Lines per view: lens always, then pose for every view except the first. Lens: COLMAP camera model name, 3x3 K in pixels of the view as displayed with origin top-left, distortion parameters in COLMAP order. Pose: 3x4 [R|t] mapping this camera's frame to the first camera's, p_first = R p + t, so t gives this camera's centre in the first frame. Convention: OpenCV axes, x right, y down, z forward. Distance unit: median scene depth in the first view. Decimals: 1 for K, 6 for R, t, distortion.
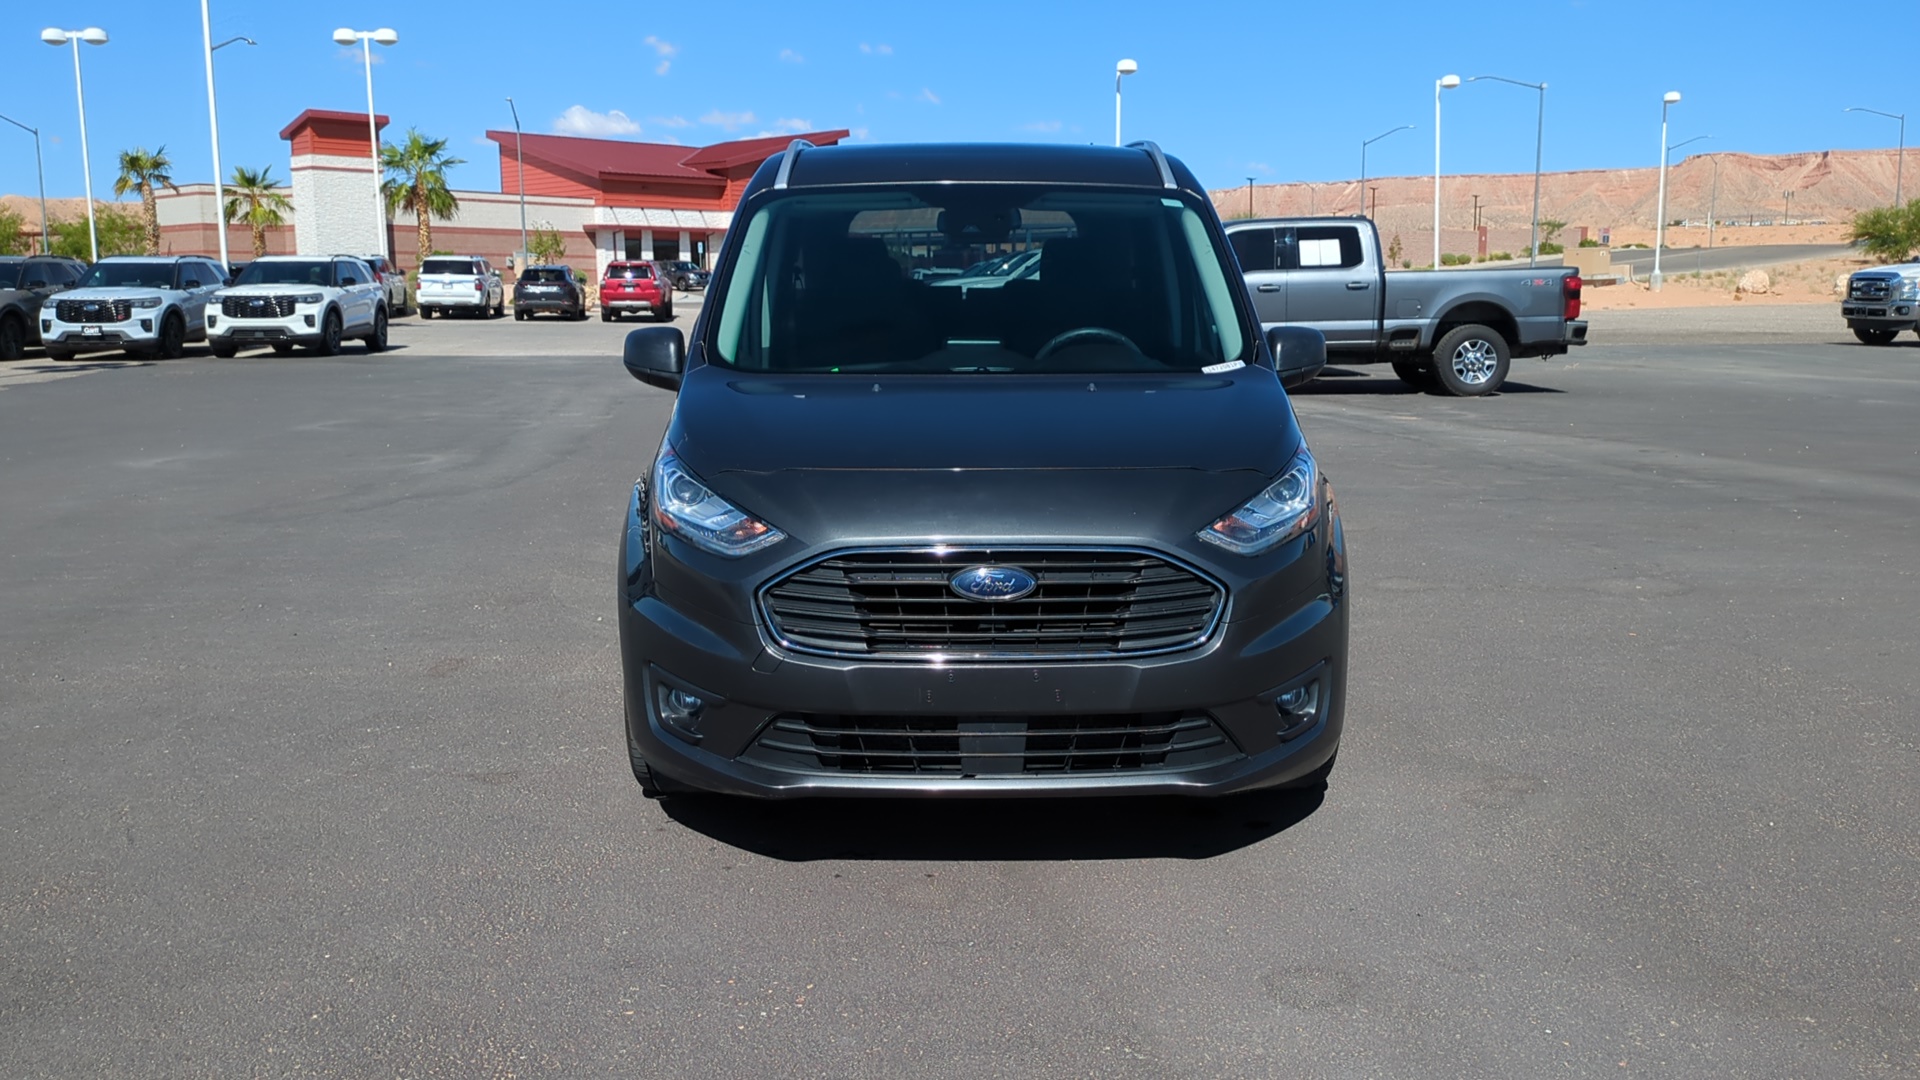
lens RADIAL K [[1649.8, 0, 960.0], [0, 1649.8, 540.0], [0, 0, 1]] dist [0.062349, -0.049944]
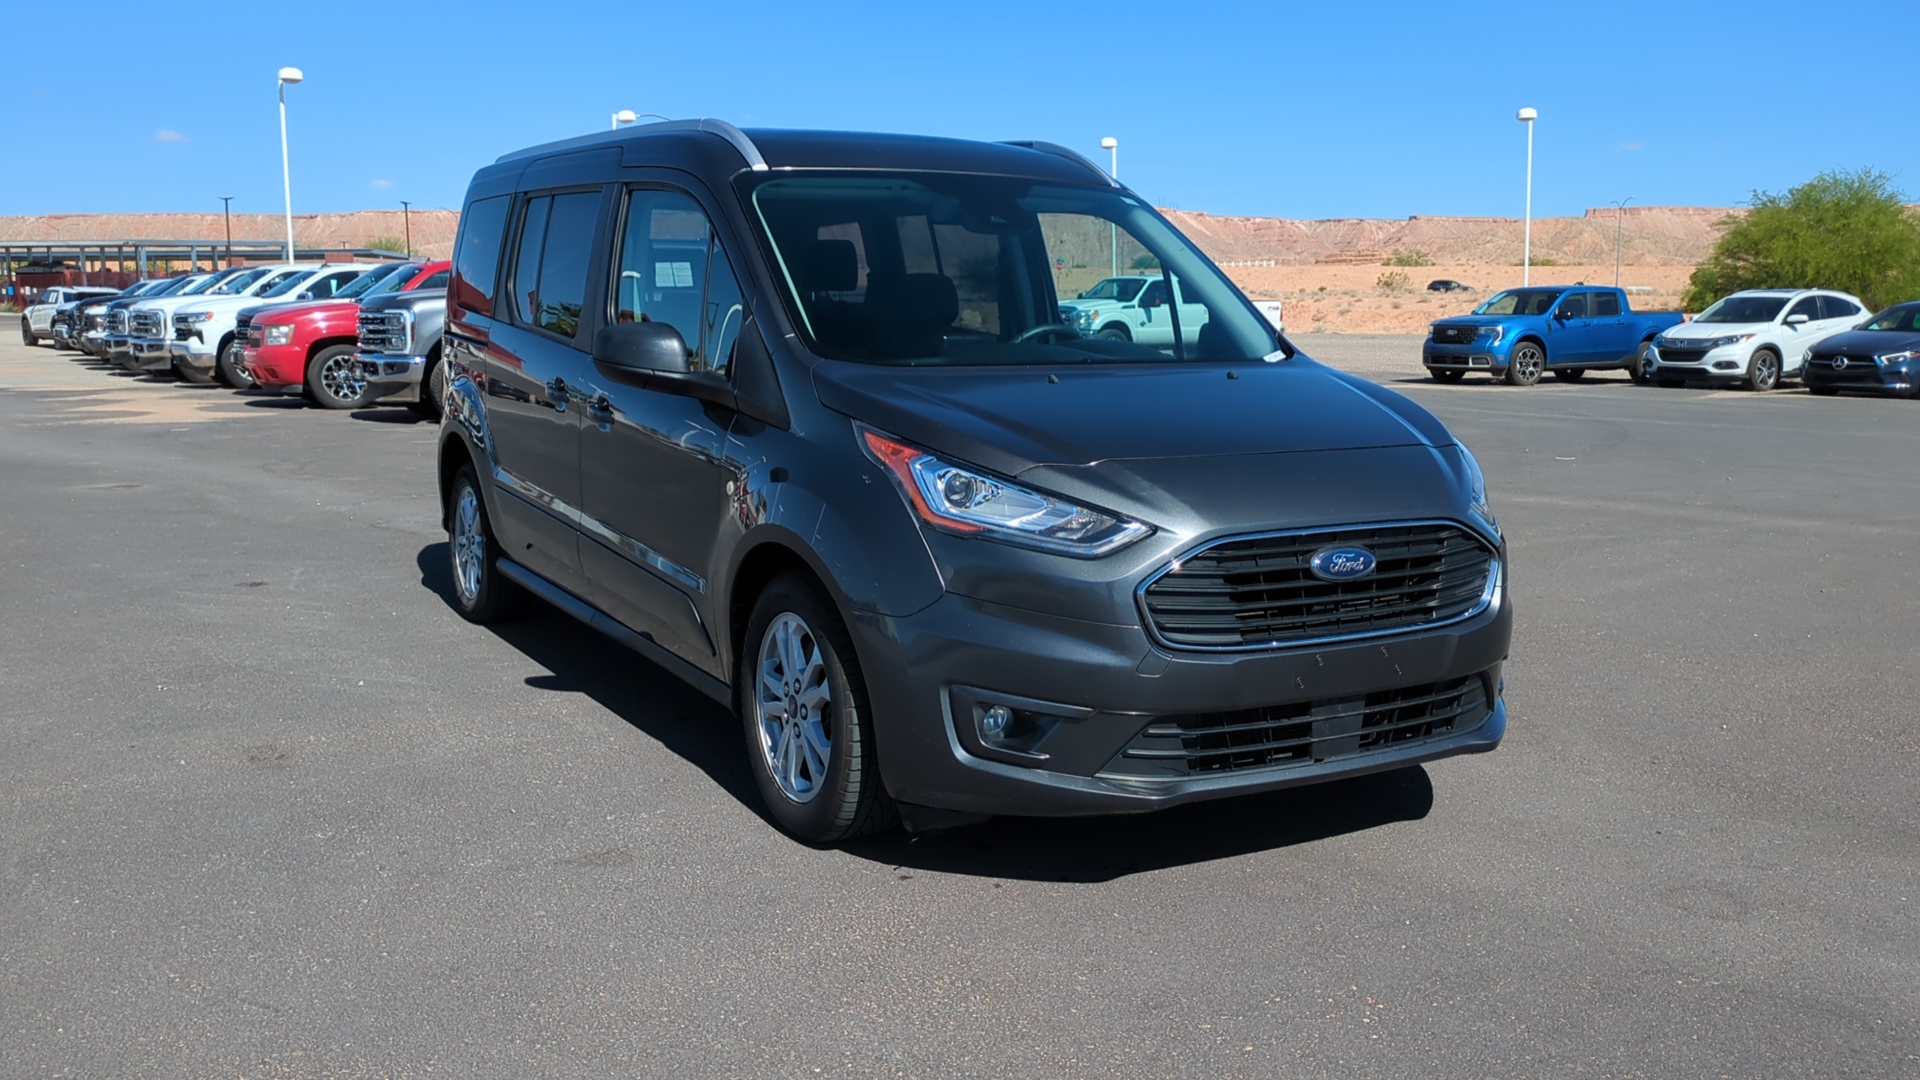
lens RADIAL K [[1649.8, 0, 960.0], [0, 1649.8, 540.0], [0, 0, 1]] dist [0.062349, -0.049944]
pose [[0.871092, -0.059974, 0.487444, -0.657684], [0.069191, 0.997603, -0.000905, -0.002744], [-0.486221, 0.034515, 0.873154, 0.234974]]
